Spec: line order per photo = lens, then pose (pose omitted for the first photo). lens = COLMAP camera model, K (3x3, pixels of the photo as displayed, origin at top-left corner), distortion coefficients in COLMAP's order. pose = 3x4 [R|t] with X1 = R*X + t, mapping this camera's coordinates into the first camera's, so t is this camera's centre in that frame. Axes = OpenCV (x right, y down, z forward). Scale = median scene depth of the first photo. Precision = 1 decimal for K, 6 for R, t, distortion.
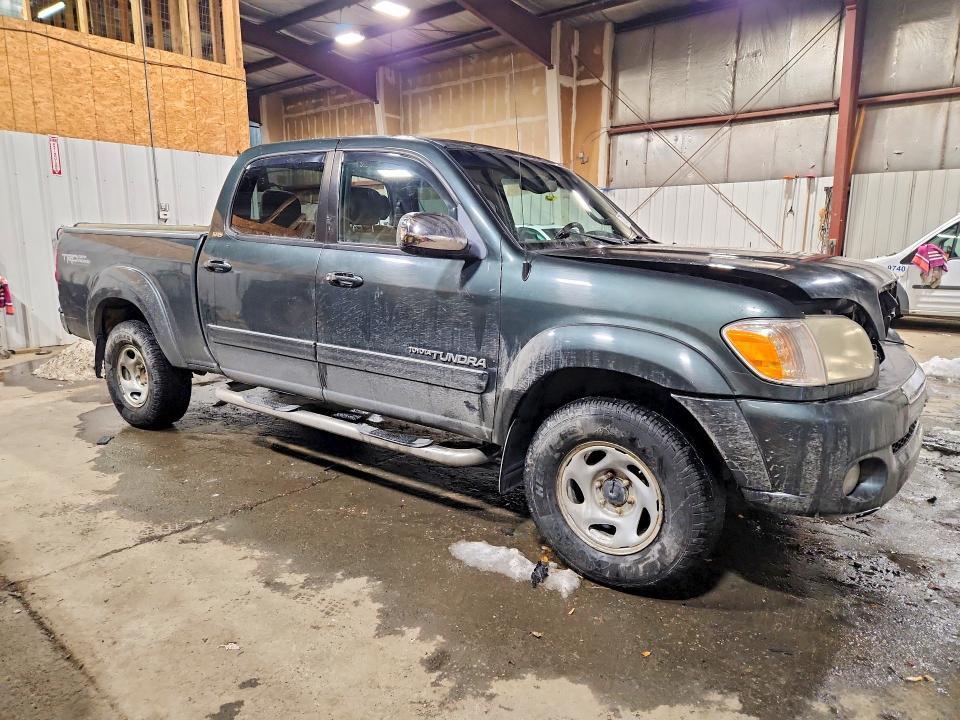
lens RADIAL K [[639.7, 0, 490.3], [0, 639.7, 339.9], [0, 0, 1]] dist [0.069602, -0.049371]
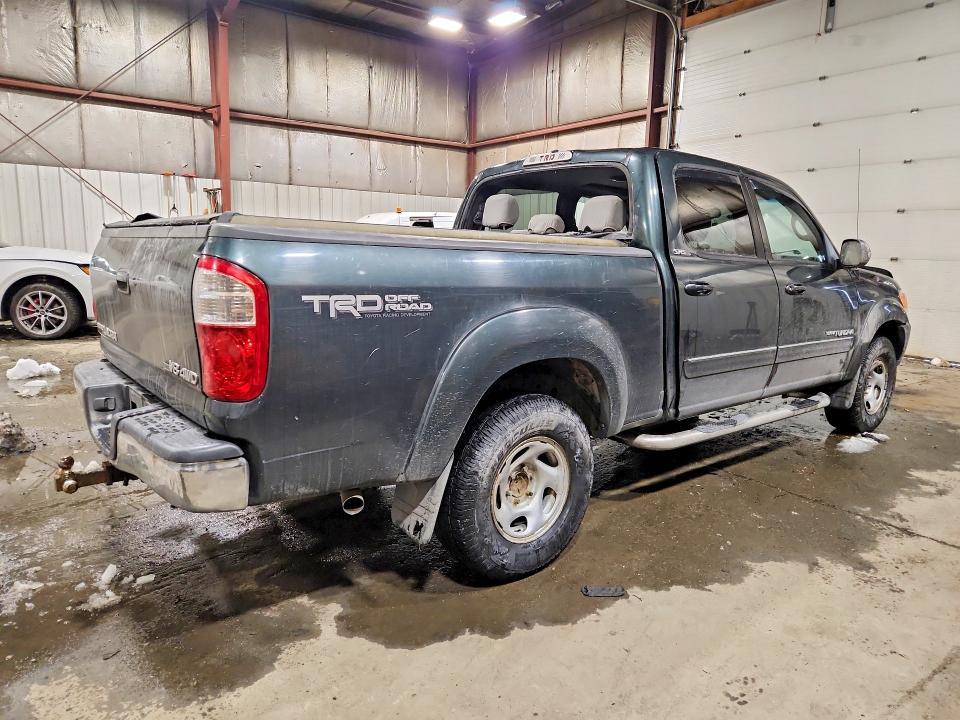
lens RADIAL K [[639.7, 0, 490.3], [0, 639.7, 339.9], [0, 0, 1]] dist [0.069602, -0.049371]
pose [[0.244951, -0.140269, 0.959335, -1.303503], [0.128124, 0.985484, 0.111378, -0.175051], [-0.961032, 0.095632, 0.259367, 1.038170]]
